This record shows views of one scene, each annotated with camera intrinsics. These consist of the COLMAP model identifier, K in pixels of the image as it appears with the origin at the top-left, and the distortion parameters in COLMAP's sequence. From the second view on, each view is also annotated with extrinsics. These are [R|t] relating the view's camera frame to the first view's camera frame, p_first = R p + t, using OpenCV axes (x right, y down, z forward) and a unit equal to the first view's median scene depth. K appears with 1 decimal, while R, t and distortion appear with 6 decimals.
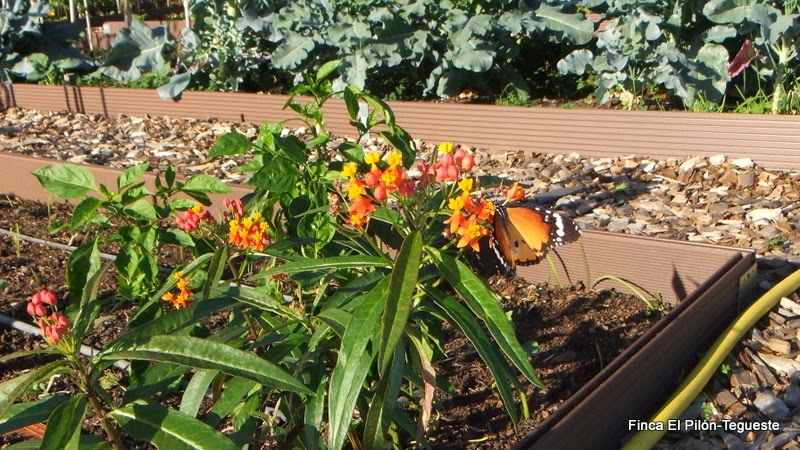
lens RADIAL K [[956.7, 0, 400.0], [0, 956.7, 225.0], [0, 0, 1]] dist [-0.048963, 0.022378]
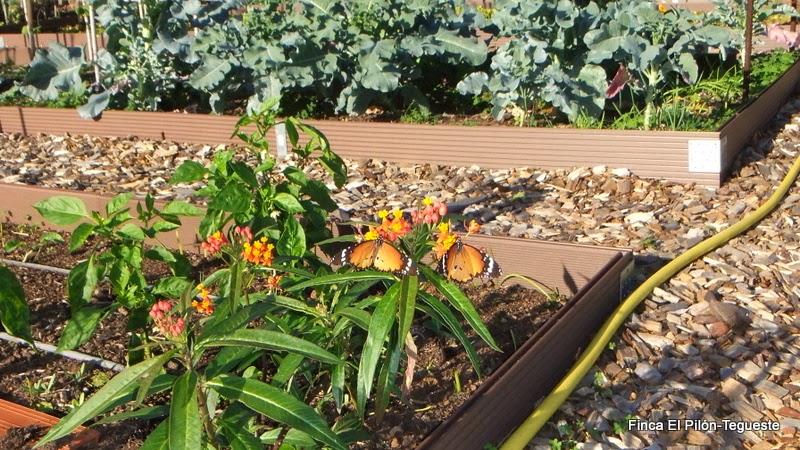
lens RADIAL K [[956.7, 0, 400.0], [0, 956.7, 225.0], [0, 0, 1]] dist [-0.048963, 0.022378]
pose [[0.992767, -0.027339, 0.116905, -0.035336], [0.027442, 0.999623, 0.000725, -0.007589], [-0.116880, 0.002489, 0.993143, -0.098409]]
